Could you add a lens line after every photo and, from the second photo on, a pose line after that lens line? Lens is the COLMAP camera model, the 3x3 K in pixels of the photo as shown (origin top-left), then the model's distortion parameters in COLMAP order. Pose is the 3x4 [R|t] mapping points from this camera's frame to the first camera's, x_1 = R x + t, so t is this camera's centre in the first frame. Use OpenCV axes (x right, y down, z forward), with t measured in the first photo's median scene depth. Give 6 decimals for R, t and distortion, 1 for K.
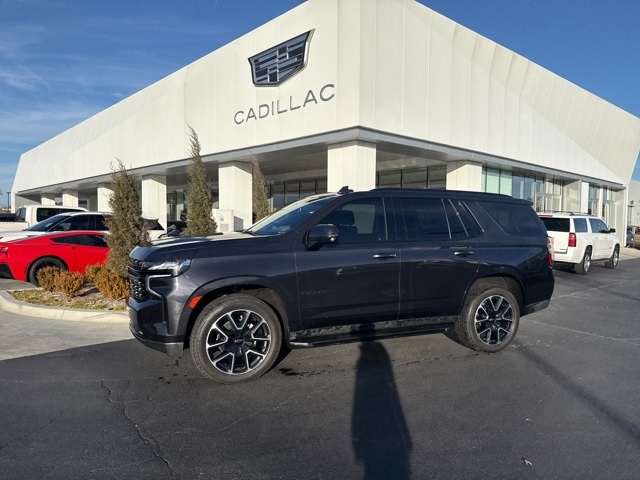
lens RADIAL K [[469.7, 0, 317.7], [0, 469.7, 245.3], [0, 0, 1]] dist [-0.007238, -0.000761]
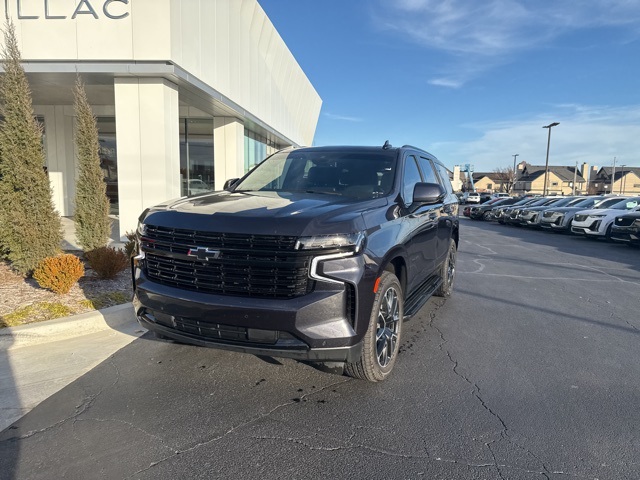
lens RADIAL K [[451.3, 0, 325.0], [0, 451.3, 236.1], [0, 0, 1]] dist [0.023027, -0.032843]
pose [[0.738195, -0.057534, 0.672129, -0.238589], [0.008384, 0.997062, 0.076139, -0.000270], [-0.674535, -0.050570, 0.736509, 0.178658]]
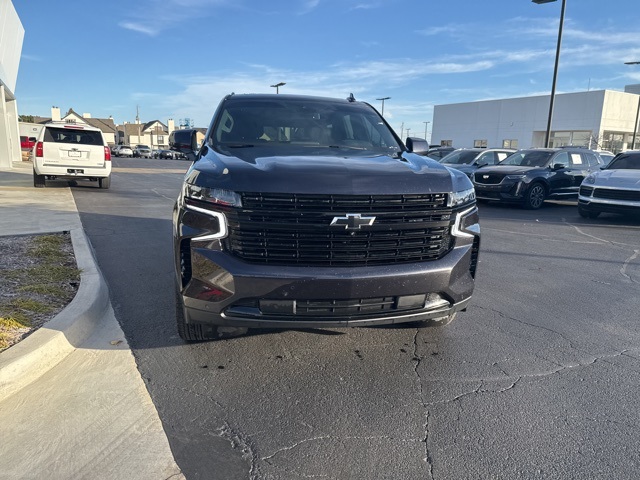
lens RADIAL K [[451.3, 0, 320.7], [0, 451.3, 236.4], [0, 0, 1]] dist [0.023027, -0.032843]
pose [[0.218023, -0.183289, 0.958578, -0.316837], [0.023599, 0.982909, 0.182574, -0.003635], [-0.975658, -0.017184, 0.218622, 0.350797]]
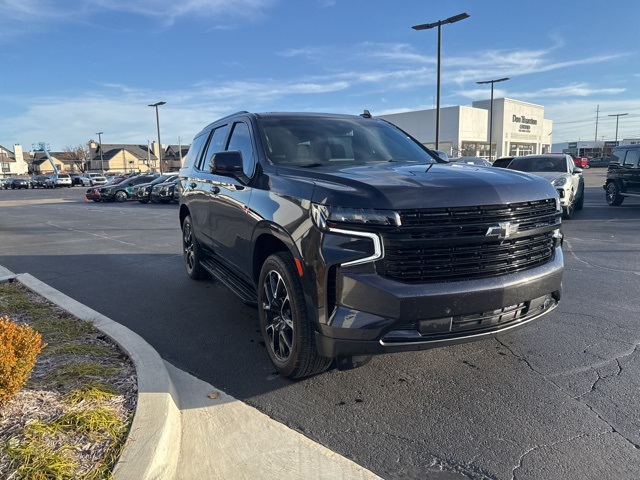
lens RADIAL K [[451.3, 0, 320.0], [0, 451.3, 229.0], [0, 0, 1]] dist [0.023027, -0.032843]
pose [[-0.058688, -0.138734, 0.988589, -0.318133], [0.070787, 0.987225, 0.142745, -0.008724], [-0.995763, 0.078357, -0.048118, 0.463507]]
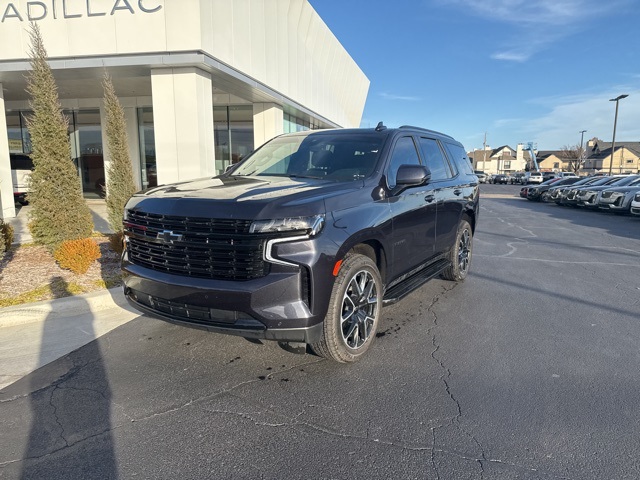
lens RADIAL K [[451.3, 0, 324.8], [0, 451.3, 233.5], [0, 0, 1]] dist [0.023027, -0.032843]
pose [[0.816732, -0.080274, 0.571406, -0.202622], [0.024447, 0.994201, 0.104726, 0.000412], [-0.576499, -0.071564, 0.813958, 0.145998]]
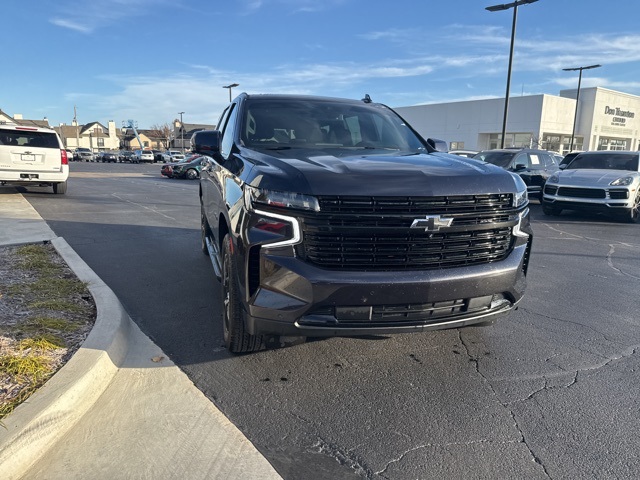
lens RADIAL K [[451.3, 0, 320.3], [0, 451.3, 237.3], [0, 0, 1]] dist [0.023027, -0.032843]
pose [[0.105030, -0.184488, 0.977207, -0.319177], [0.028273, 0.982798, 0.182505, -0.004666], [-0.994067, 0.008460, 0.108440, 0.403649]]
